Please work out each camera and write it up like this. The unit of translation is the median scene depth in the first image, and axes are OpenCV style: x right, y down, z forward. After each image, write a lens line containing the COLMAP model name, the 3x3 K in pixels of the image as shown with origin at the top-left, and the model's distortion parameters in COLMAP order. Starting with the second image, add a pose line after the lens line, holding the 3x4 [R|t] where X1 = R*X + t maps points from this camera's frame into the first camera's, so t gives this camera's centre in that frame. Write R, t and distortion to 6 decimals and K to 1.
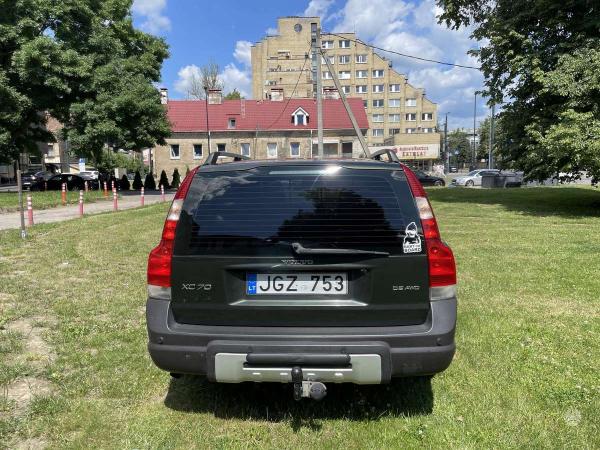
lens RADIAL K [[437.2, 0, 296.1], [0, 437.2, 226.6], [0, 0, 1]] dist [0.066761, -0.077078]
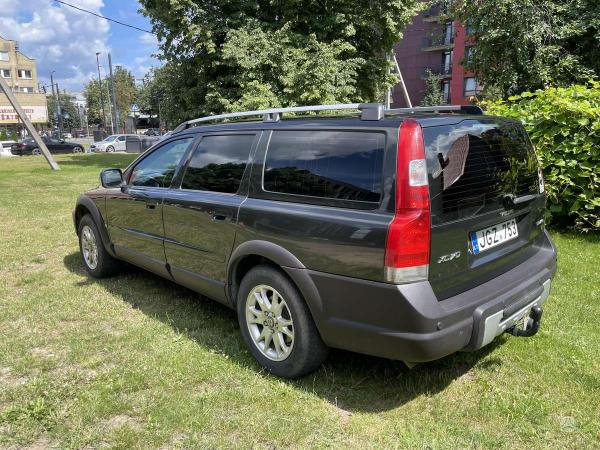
lens RADIAL K [[449.8, 0, 288.1], [0, 449.8, 223.2], [0, 0, 1]] dist [0.003358, 0.001686]
pose [[0.700762, -0.144551, 0.698597, -0.135748], [0.099287, 0.989488, 0.105146, -0.007262], [-0.706452, -0.004321, 0.707747, 0.074087]]
